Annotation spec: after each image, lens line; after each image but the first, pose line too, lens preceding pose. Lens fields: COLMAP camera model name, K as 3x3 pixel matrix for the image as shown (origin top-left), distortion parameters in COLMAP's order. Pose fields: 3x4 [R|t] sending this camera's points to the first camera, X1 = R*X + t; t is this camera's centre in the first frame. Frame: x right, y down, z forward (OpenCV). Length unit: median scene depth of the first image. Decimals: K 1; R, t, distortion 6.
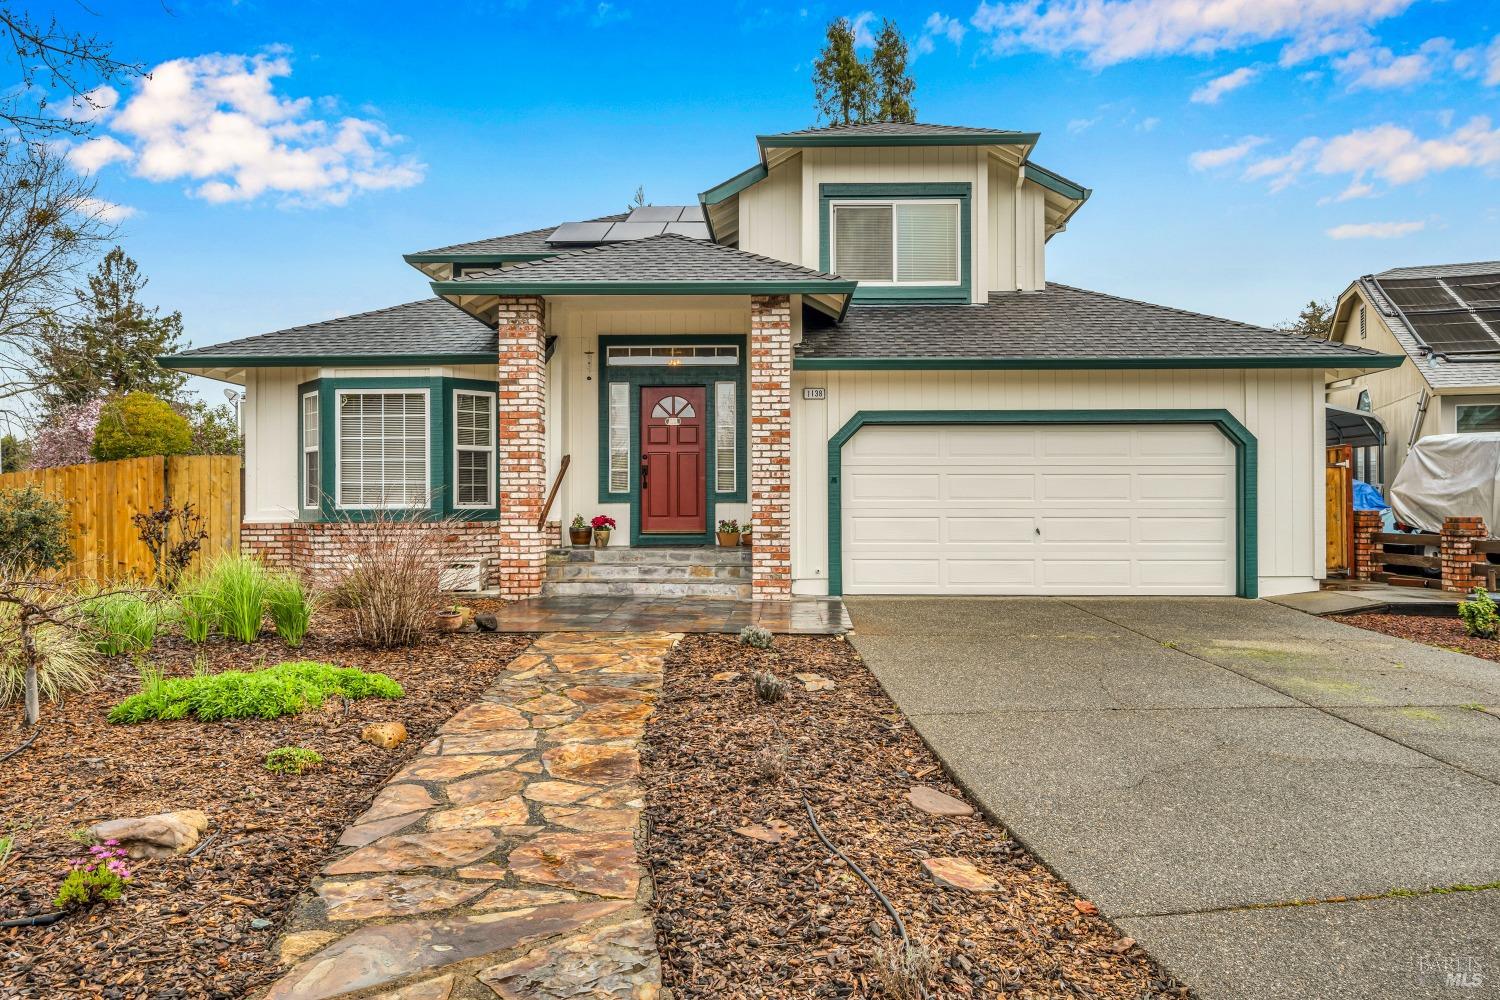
lens RADIAL K [[978.9, 0, 751.9], [0, 978.9, 495.1], [0, 0, 1]] dist [0.000058, -0.000972]
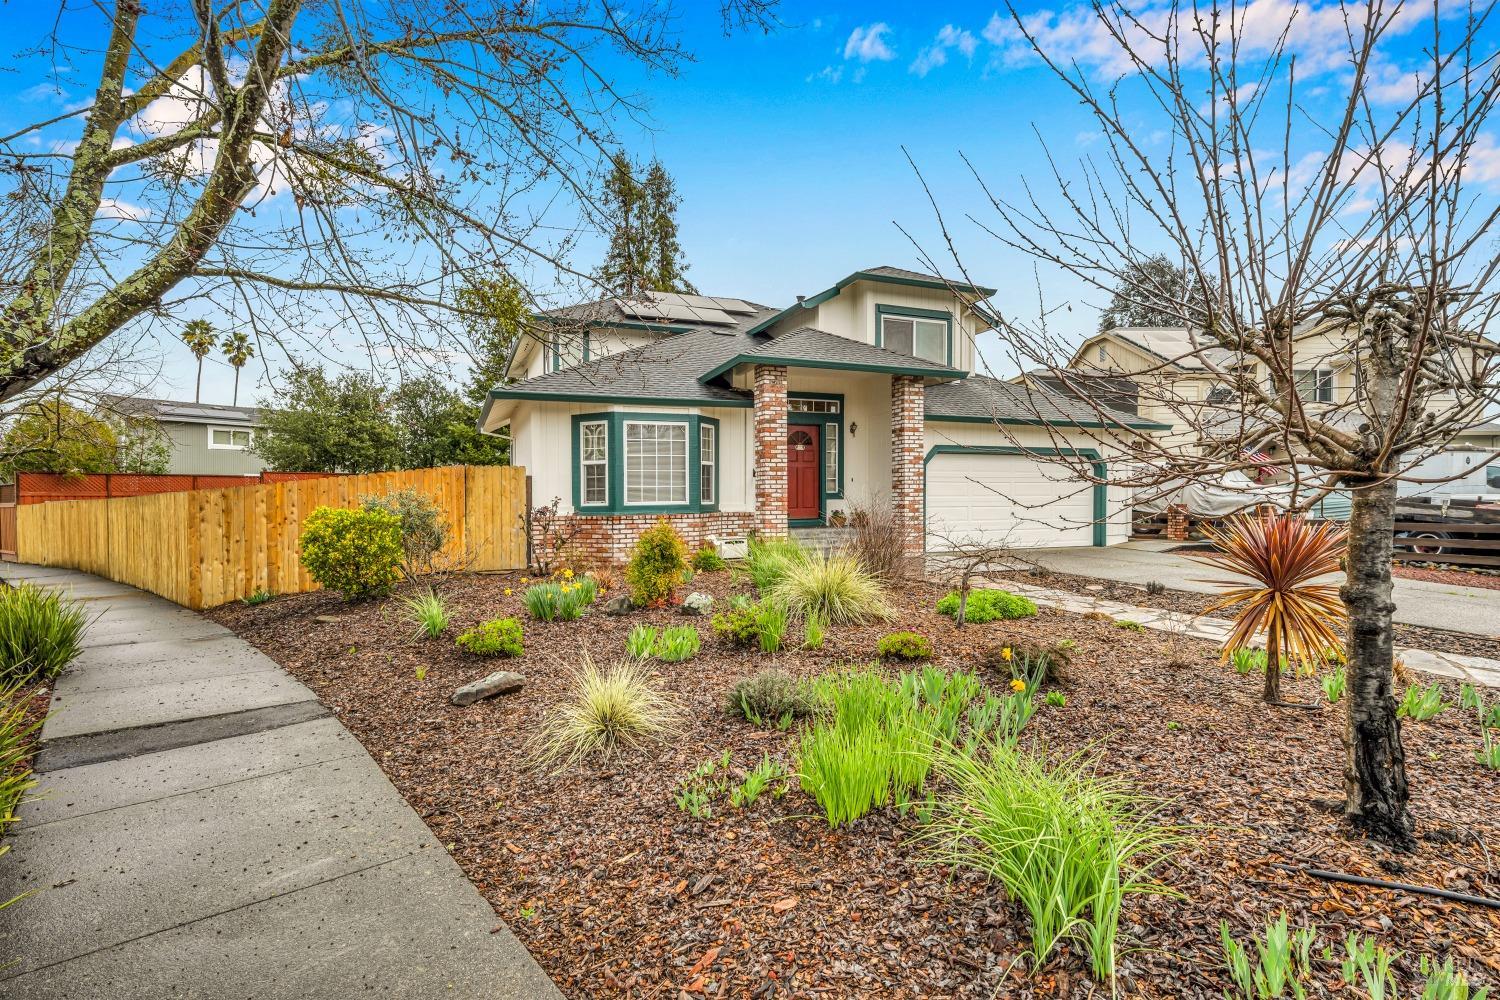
lens RADIAL K [[716.0, 0, 749.1], [0, 716.0, 504.0], [0, 0, 1]] dist [-0.001781, -0.000054]
pose [[0.918138, -0.009547, 0.396145, -0.184827], [0.004690, 0.999902, 0.013228, -0.000206], [-0.396232, -0.010287, 0.918093, -0.004962]]
